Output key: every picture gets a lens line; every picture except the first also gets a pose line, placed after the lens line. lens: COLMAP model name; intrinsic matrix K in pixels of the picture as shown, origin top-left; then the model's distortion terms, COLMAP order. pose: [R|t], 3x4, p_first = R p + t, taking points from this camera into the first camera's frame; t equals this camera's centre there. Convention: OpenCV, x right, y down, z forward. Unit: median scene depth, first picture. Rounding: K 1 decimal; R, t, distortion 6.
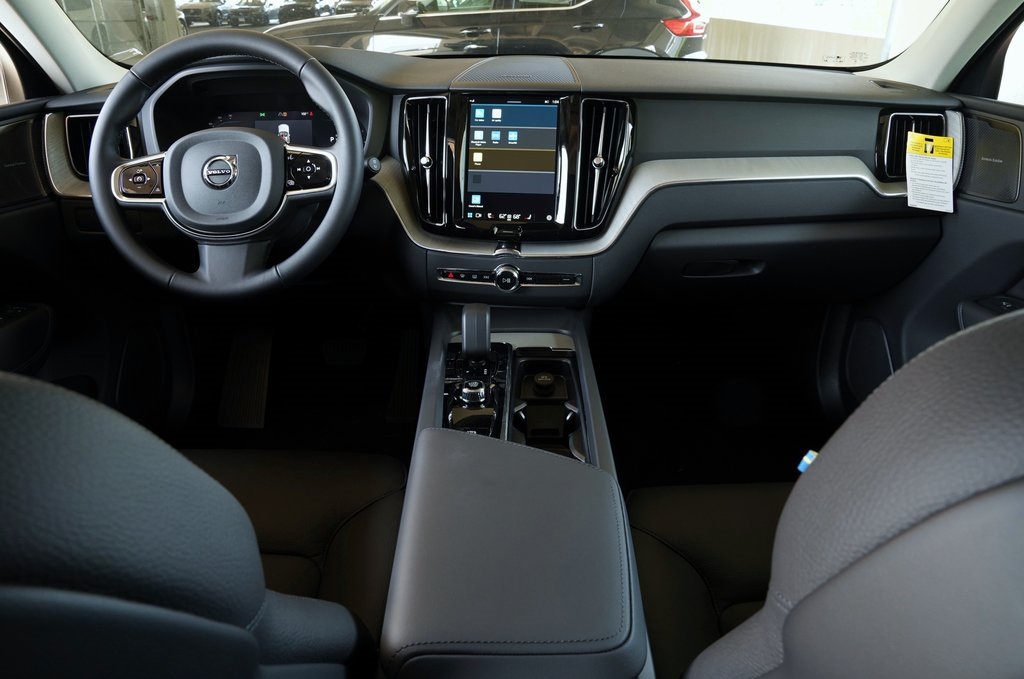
lens RADIAL K [[708.1, 0, 512.0], [0, 708.1, 339.5], [0, 0, 1]] dist [-0.134810, 0.095835]
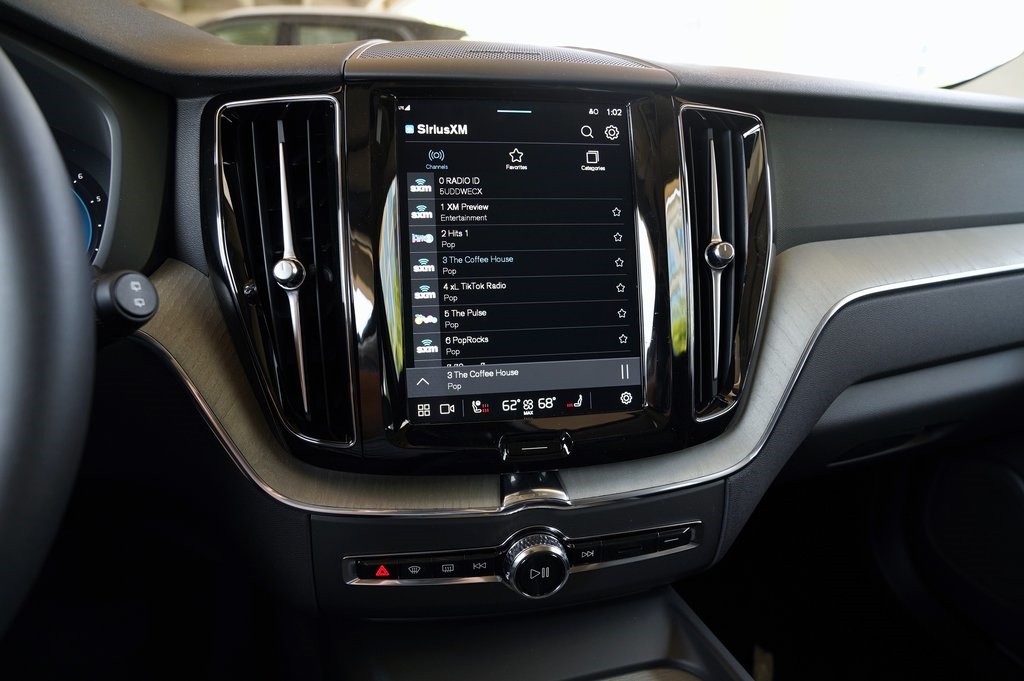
lens RADIAL K [[708.1, 0, 512.0], [0, 708.1, 340.5], [0, 0, 1]] dist [-0.134810, 0.095835]
pose [[0.950670, -0.081002, 0.299441, -0.125625], [0.109621, 0.990747, -0.080018, -0.180545], [-0.290189, 0.108896, 0.950753, 0.637965]]
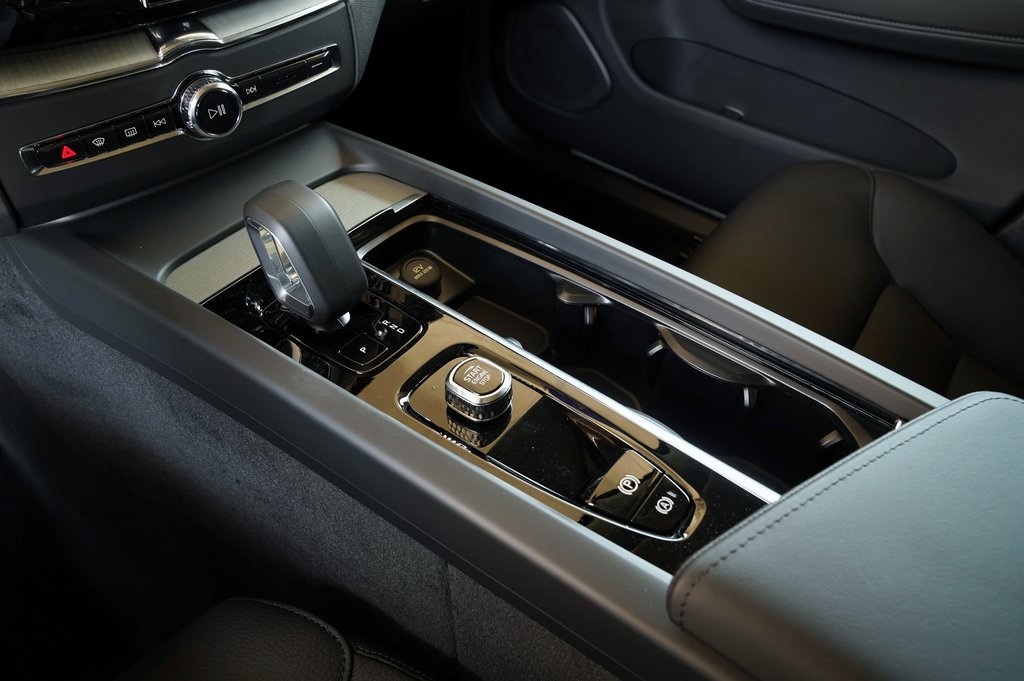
lens RADIAL K [[708.1, 0, 512.0], [0, 708.1, 340.5], [0, 0, 1]] dist [-0.134810, 0.095835]
pose [[0.611309, -0.542288, 0.576389, -0.213838], [0.282886, 0.829937, 0.480811, -0.118391], [-0.739105, -0.130872, 0.660754, 0.581810]]
